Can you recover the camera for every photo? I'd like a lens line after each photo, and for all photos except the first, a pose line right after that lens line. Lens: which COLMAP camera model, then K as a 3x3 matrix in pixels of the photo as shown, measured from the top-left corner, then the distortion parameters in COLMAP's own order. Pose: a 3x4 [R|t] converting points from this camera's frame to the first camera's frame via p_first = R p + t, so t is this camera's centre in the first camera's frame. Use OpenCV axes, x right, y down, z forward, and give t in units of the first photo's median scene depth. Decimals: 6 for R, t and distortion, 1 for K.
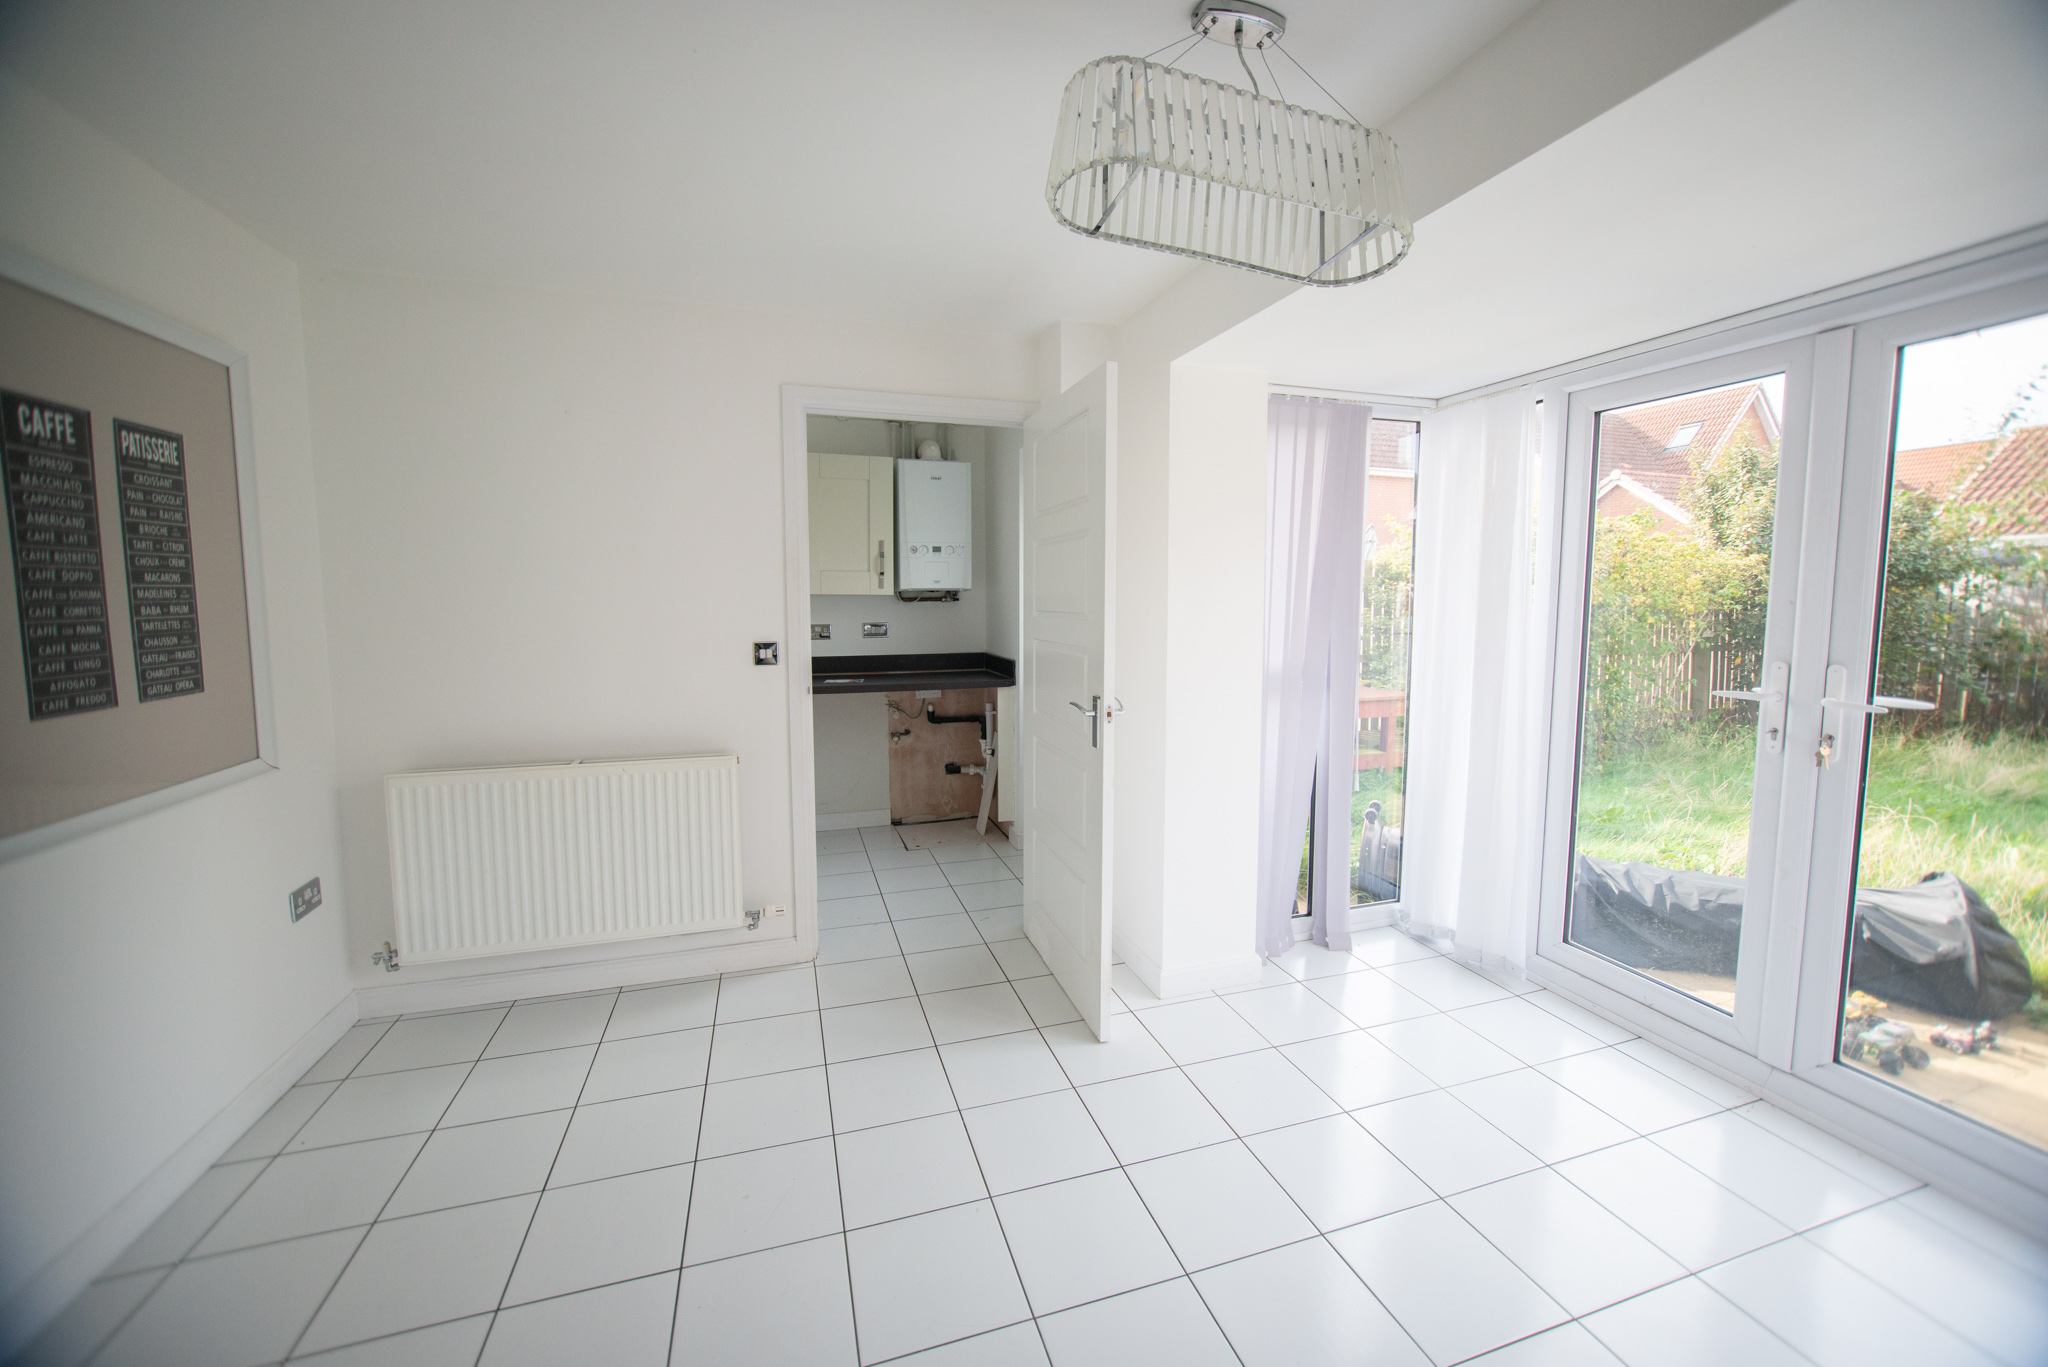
lens RADIAL K [[818.8, 0, 1032.3], [0, 818.8, 674.4], [0, 0, 1]] dist [-0.004186, -0.000092]
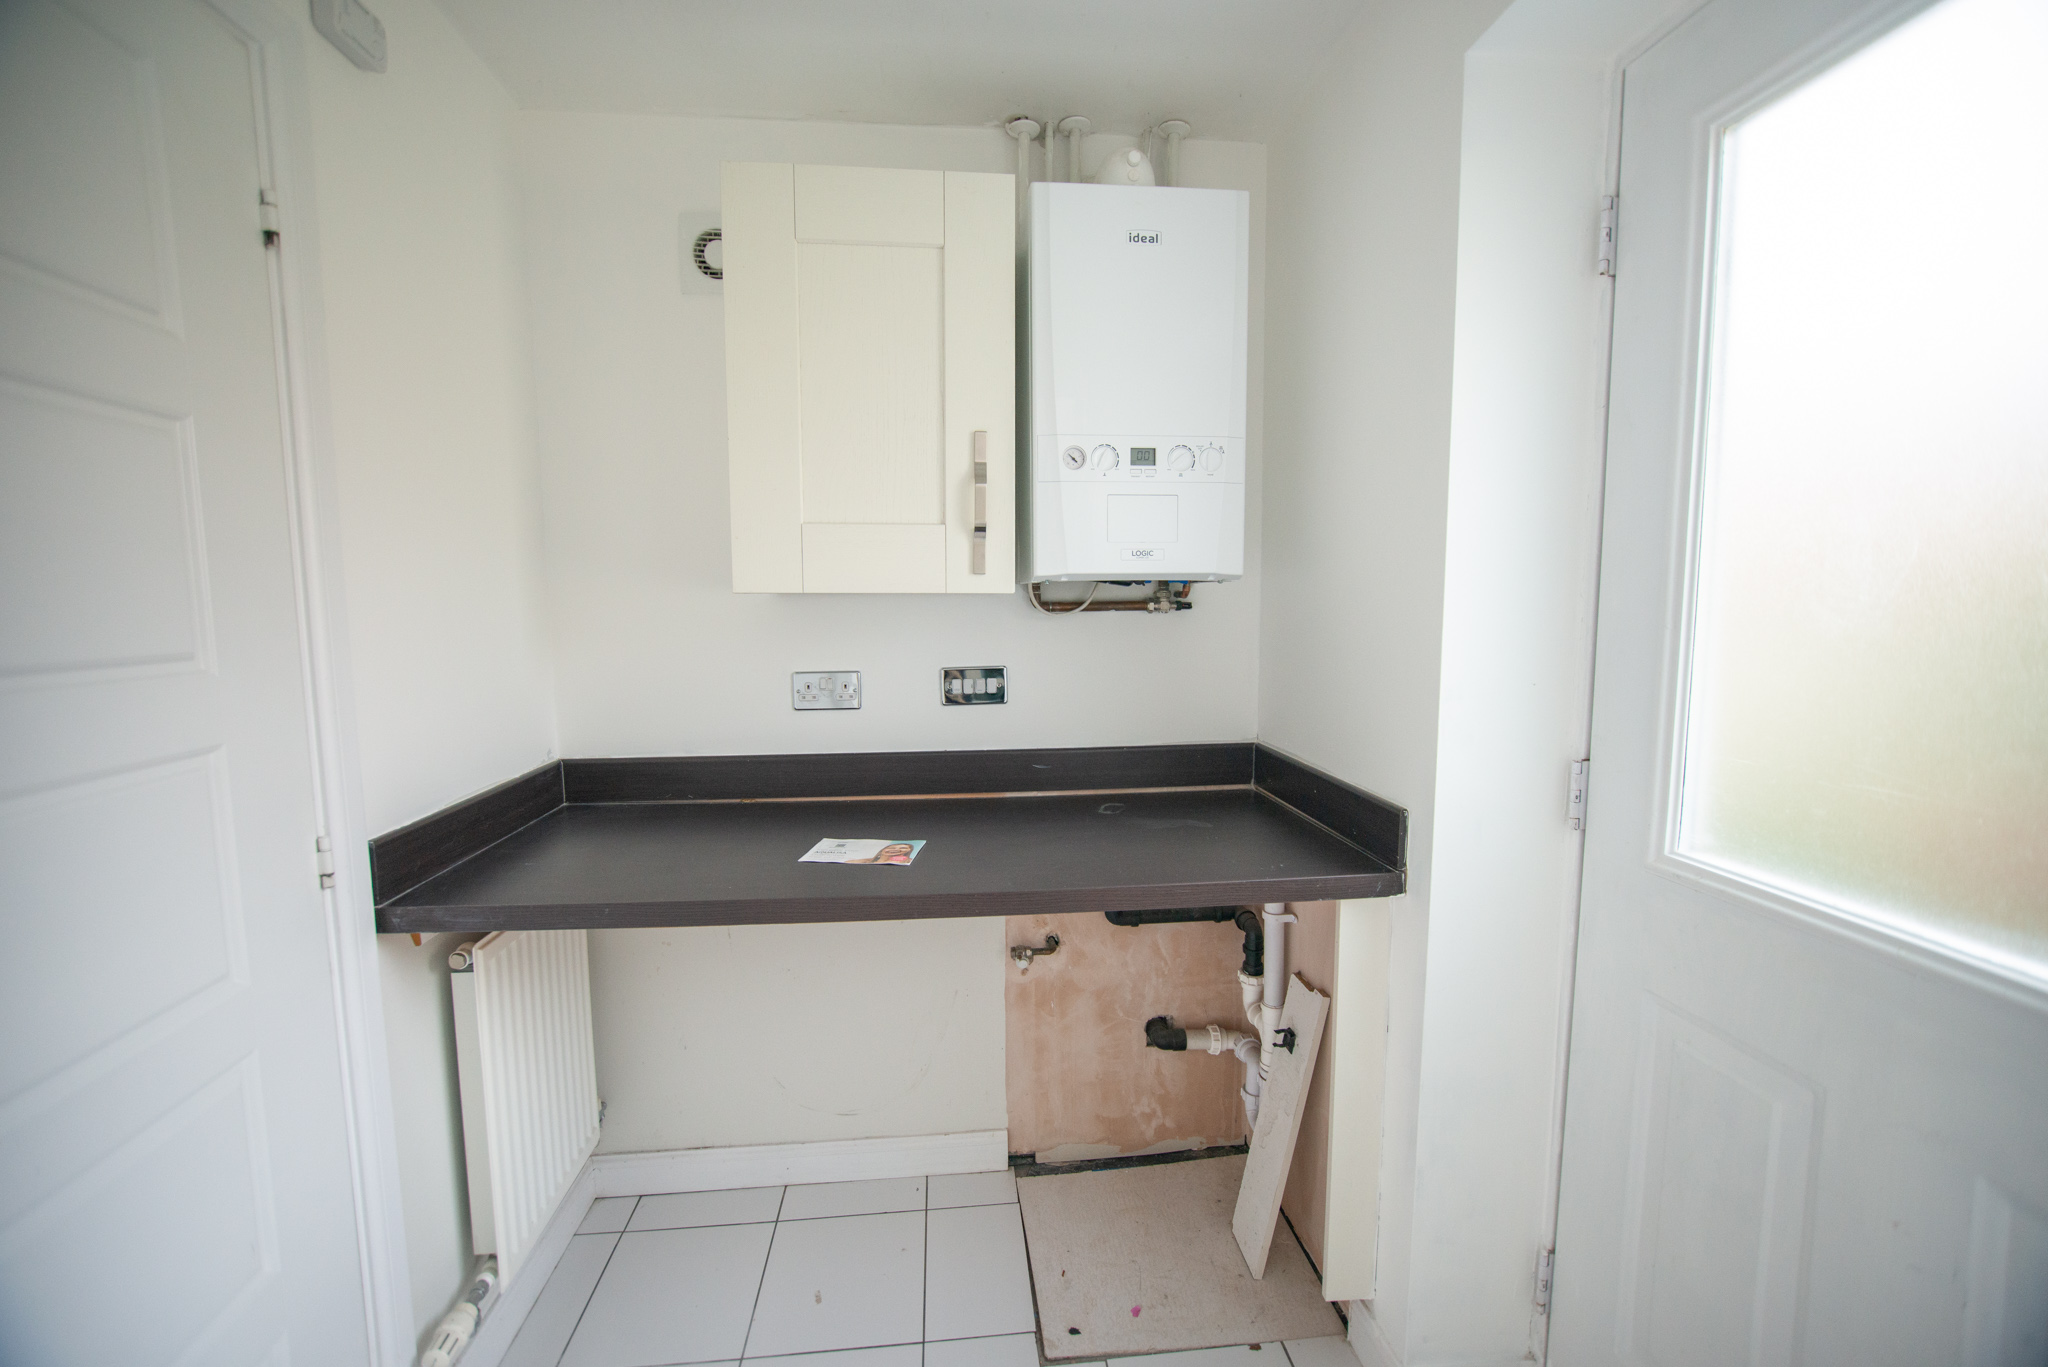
lens RADIAL K [[818.8, 0, 1023.4], [0, 818.8, 679.2], [0, 0, 1]] dist [-0.004186, -0.000092]
pose [[0.980082, 0.013692, -0.198119, -0.092356], [-0.011615, 0.999865, 0.011643, -0.061973], [0.198252, -0.009110, 0.980109, 0.629394]]
